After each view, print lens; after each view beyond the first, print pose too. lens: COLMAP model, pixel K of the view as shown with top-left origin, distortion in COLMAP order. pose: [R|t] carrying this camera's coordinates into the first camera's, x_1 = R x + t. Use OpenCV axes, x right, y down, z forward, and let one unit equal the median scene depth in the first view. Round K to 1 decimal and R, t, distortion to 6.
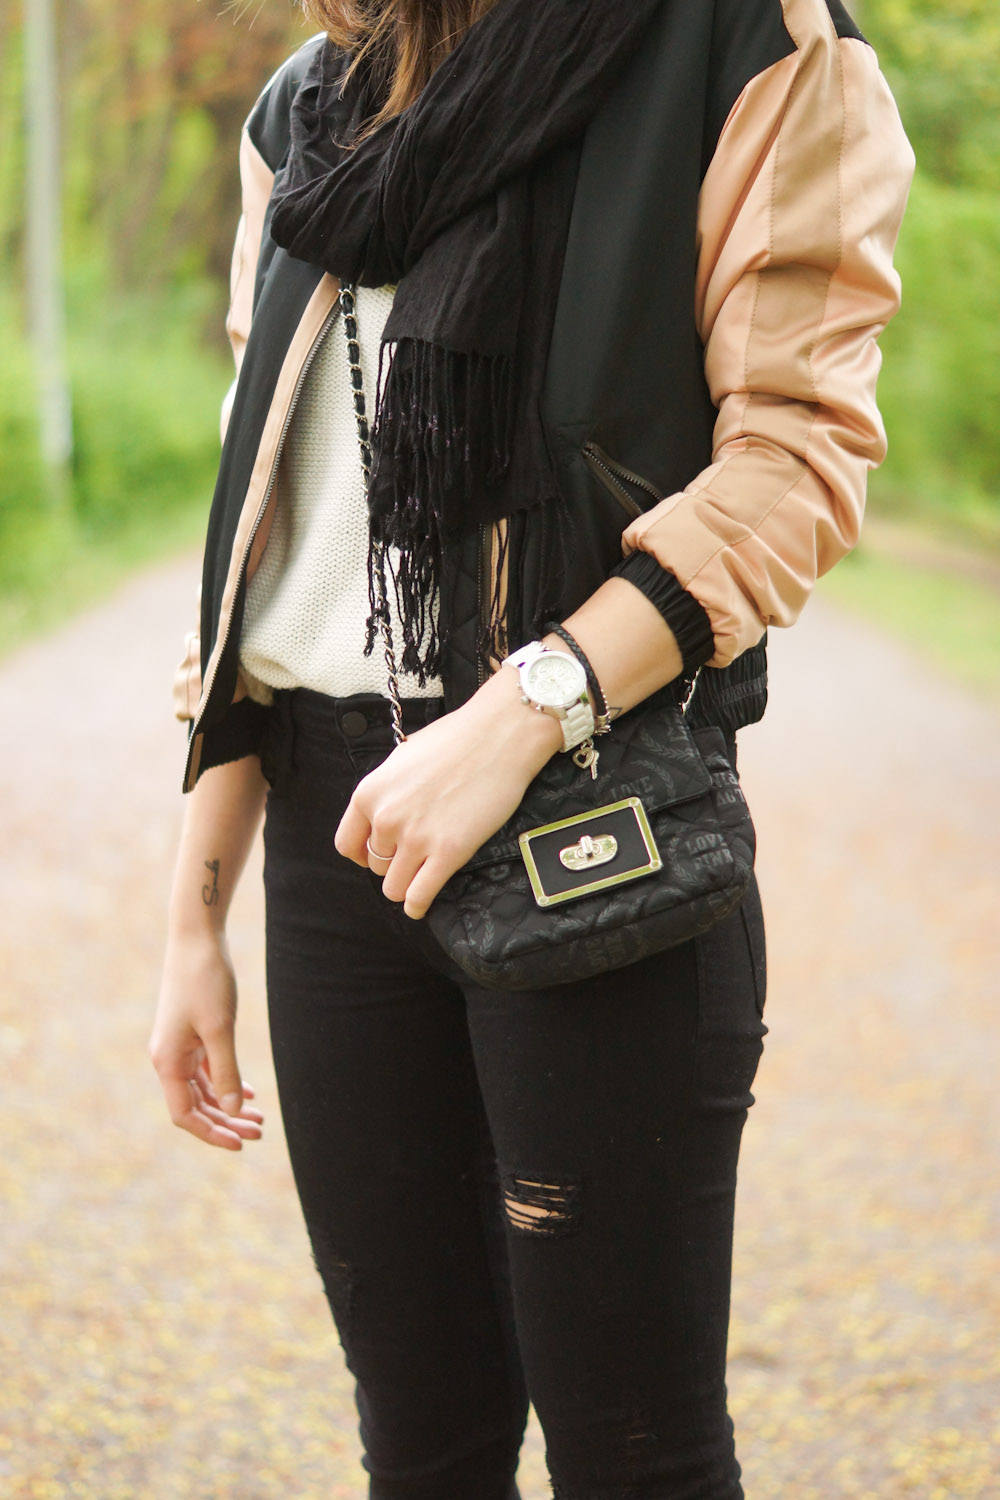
lens RADIAL K [[3433.7, 0, 503.5], [0, 3433.7, 751.1], [0, 0, 1]] dist [-0.118940, 0.000000]
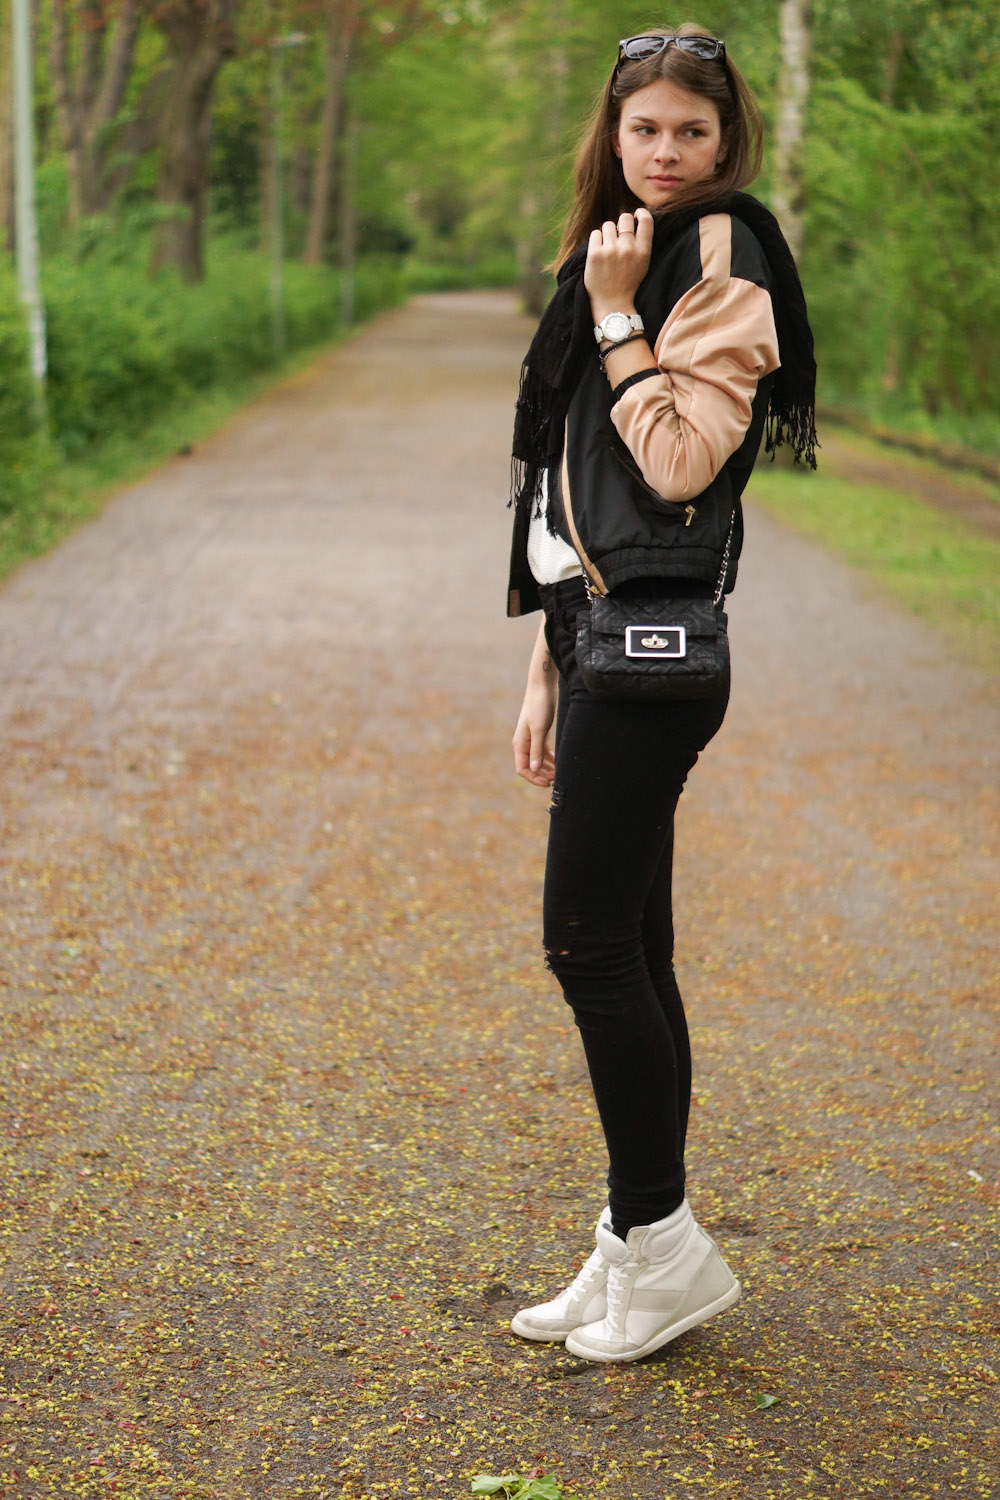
lens RADIAL K [[3280.1, 0, 493.7], [0, 3280.1, 752.2], [0, 0, 1]] dist [-0.168918, 0.000000]
pose [[0.999961, -0.001210, 0.008704, -0.019923], [0.000954, 0.999569, 0.029357, -0.021913], [-0.008736, -0.029348, 0.999531, -0.139111]]
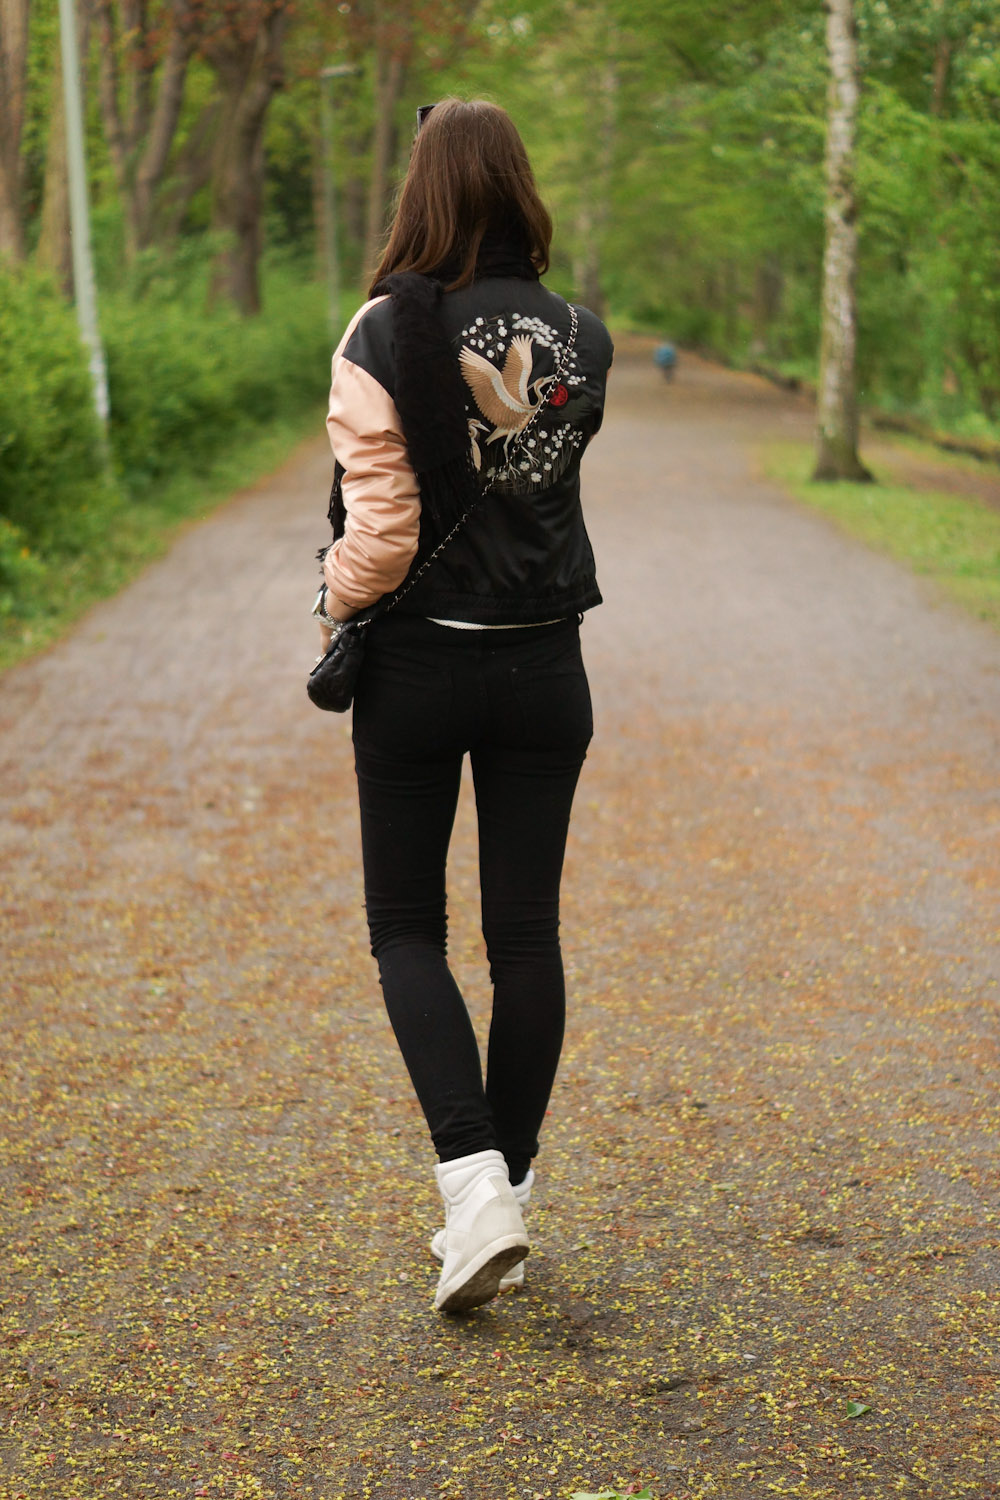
lens RADIAL K [[3280.1, 0, 499.6], [0, 3280.1, 749.1], [0, 0, 1]] dist [-0.168918, 0.000000]
pose [[0.999132, -0.039790, -0.012347, -0.018488], [0.040051, 0.998962, 0.021690, -0.025379], [0.011471, -0.022166, 0.999688, -0.155920]]
